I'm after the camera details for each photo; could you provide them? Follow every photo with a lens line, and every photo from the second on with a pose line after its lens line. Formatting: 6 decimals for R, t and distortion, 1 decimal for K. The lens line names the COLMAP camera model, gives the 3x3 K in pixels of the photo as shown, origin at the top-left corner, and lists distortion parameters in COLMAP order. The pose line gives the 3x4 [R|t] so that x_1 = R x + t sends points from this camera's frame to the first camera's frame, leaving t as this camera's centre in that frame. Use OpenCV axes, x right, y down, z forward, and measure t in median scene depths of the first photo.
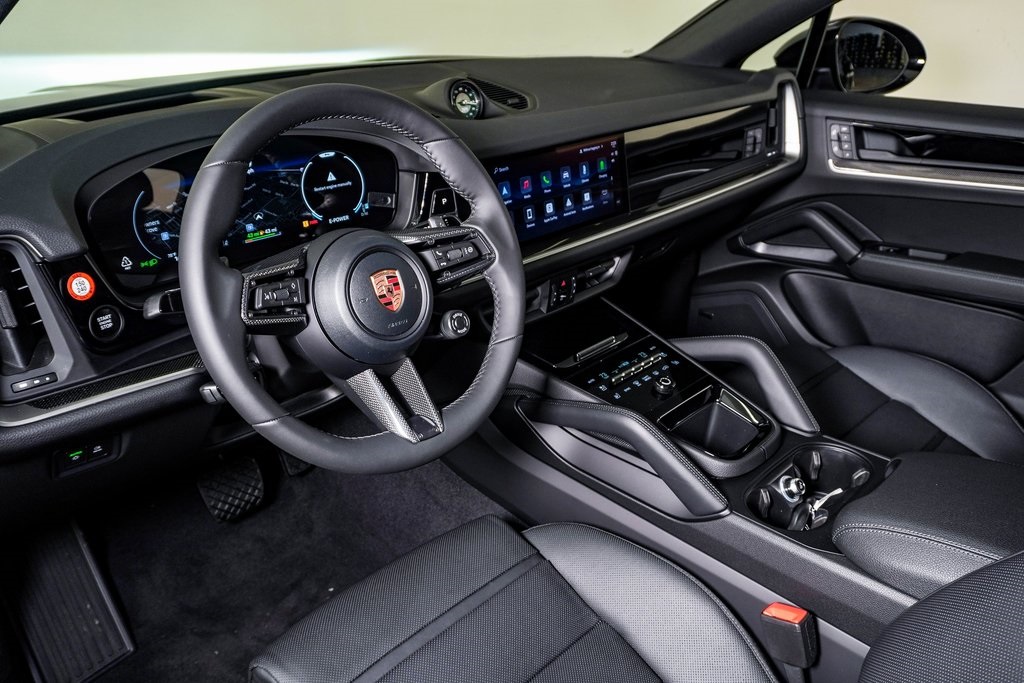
lens RADIAL K [[808.7, 0, 512.0], [0, 808.7, 341.5], [0, 0, 1]] dist [-0.028816, 0.011695]
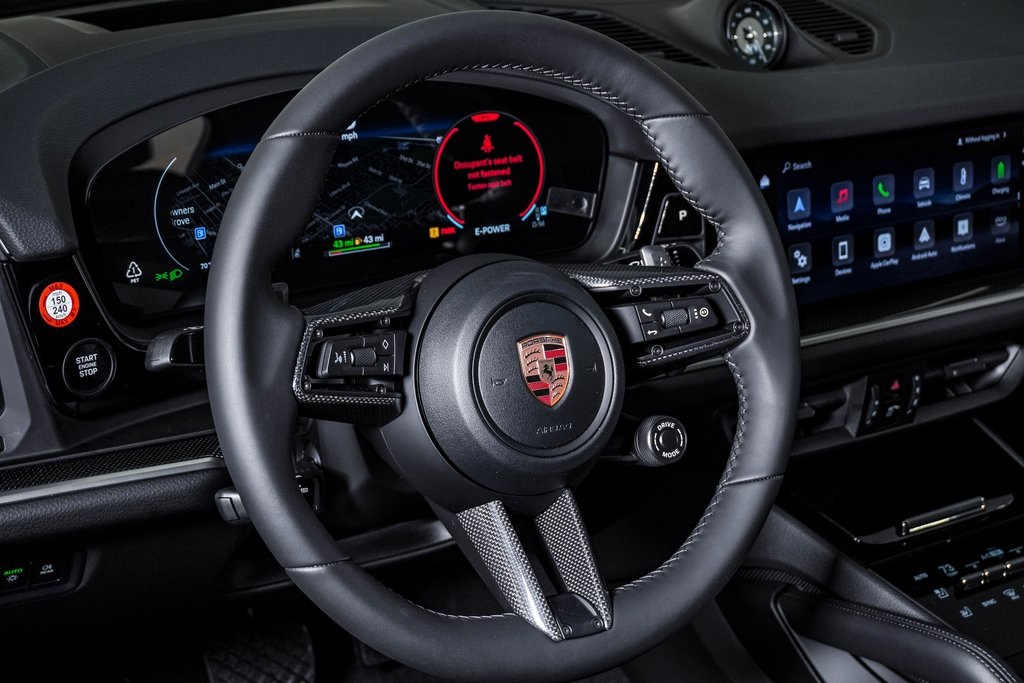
lens RADIAL K [[1606.8, 0, 512.0], [0, 1606.8, 341.5], [0, 0, 1]] dist [-0.020035, -0.023092]
pose [[0.968100, 0.115884, -0.222158, 0.067737], [-0.129998, 0.990255, -0.049948, -0.020041], [0.214205, 0.077234, 0.973730, -0.109077]]
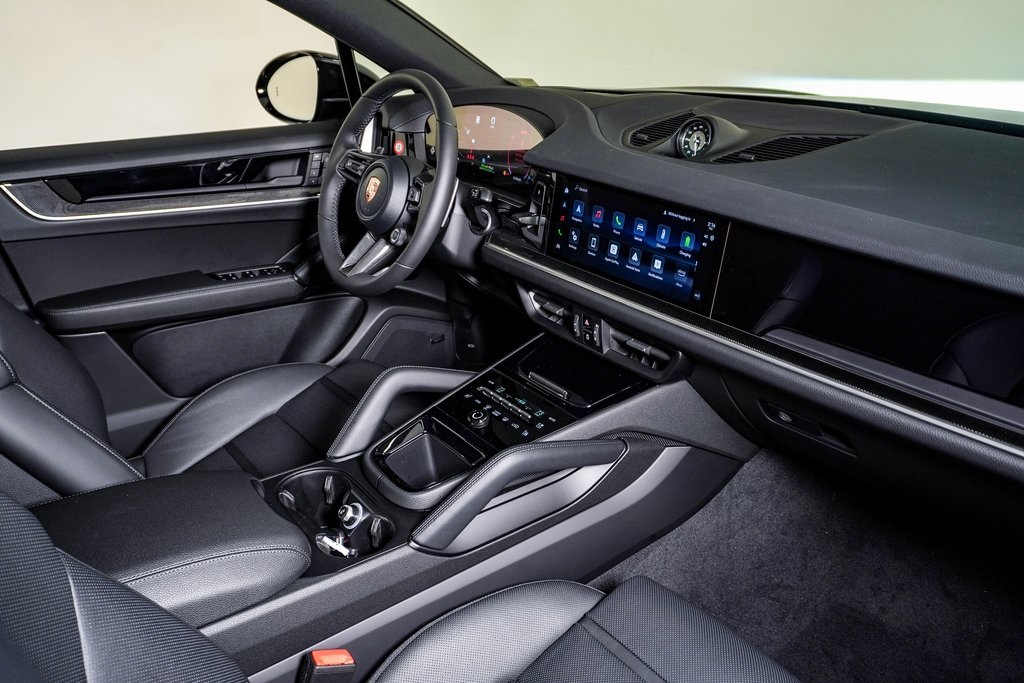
lens RADIAL K [[808.7, 0, 512.0], [0, 808.7, 341.5], [0, 0, 1]] dist [-0.028816, 0.011695]
pose [[-0.171429, 0.394775, -0.902643, 1.306552], [-0.410192, 0.804416, 0.429718, -0.586738], [0.895742, 0.443923, 0.024034, 1.213130]]
